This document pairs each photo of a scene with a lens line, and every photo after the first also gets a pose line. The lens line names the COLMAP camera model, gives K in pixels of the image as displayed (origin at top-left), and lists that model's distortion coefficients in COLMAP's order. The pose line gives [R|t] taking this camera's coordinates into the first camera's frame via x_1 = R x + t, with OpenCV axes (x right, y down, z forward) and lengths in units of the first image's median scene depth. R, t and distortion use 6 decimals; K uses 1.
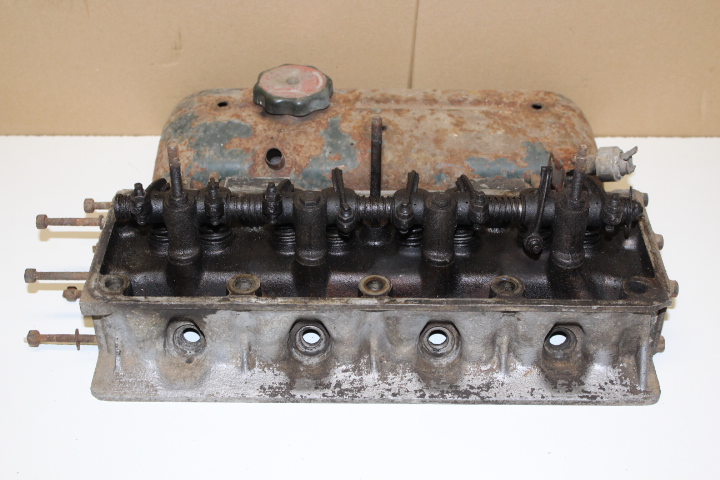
lens RADIAL K [[1060.6, 0, 360.0], [0, 1060.6, 240.0], [0, 0, 1]] dist [-0.014254, 0.058088]
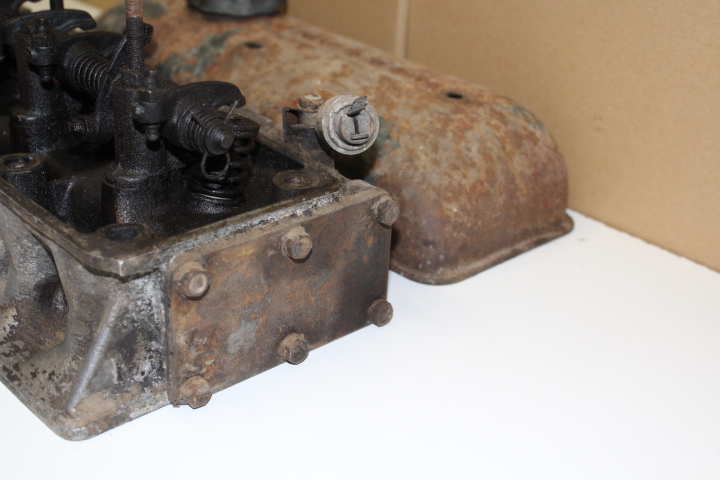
lens RADIAL K [[1060.6, 0, 360.0], [0, 1060.6, 240.0], [0, 0, 1]] dist [-0.014254, 0.058088]
pose [[0.682256, 0.355614, -0.638800, 0.589945], [-0.491001, 0.870242, -0.039947, 0.006023], [0.541705, 0.340906, 0.768335, 0.510398]]
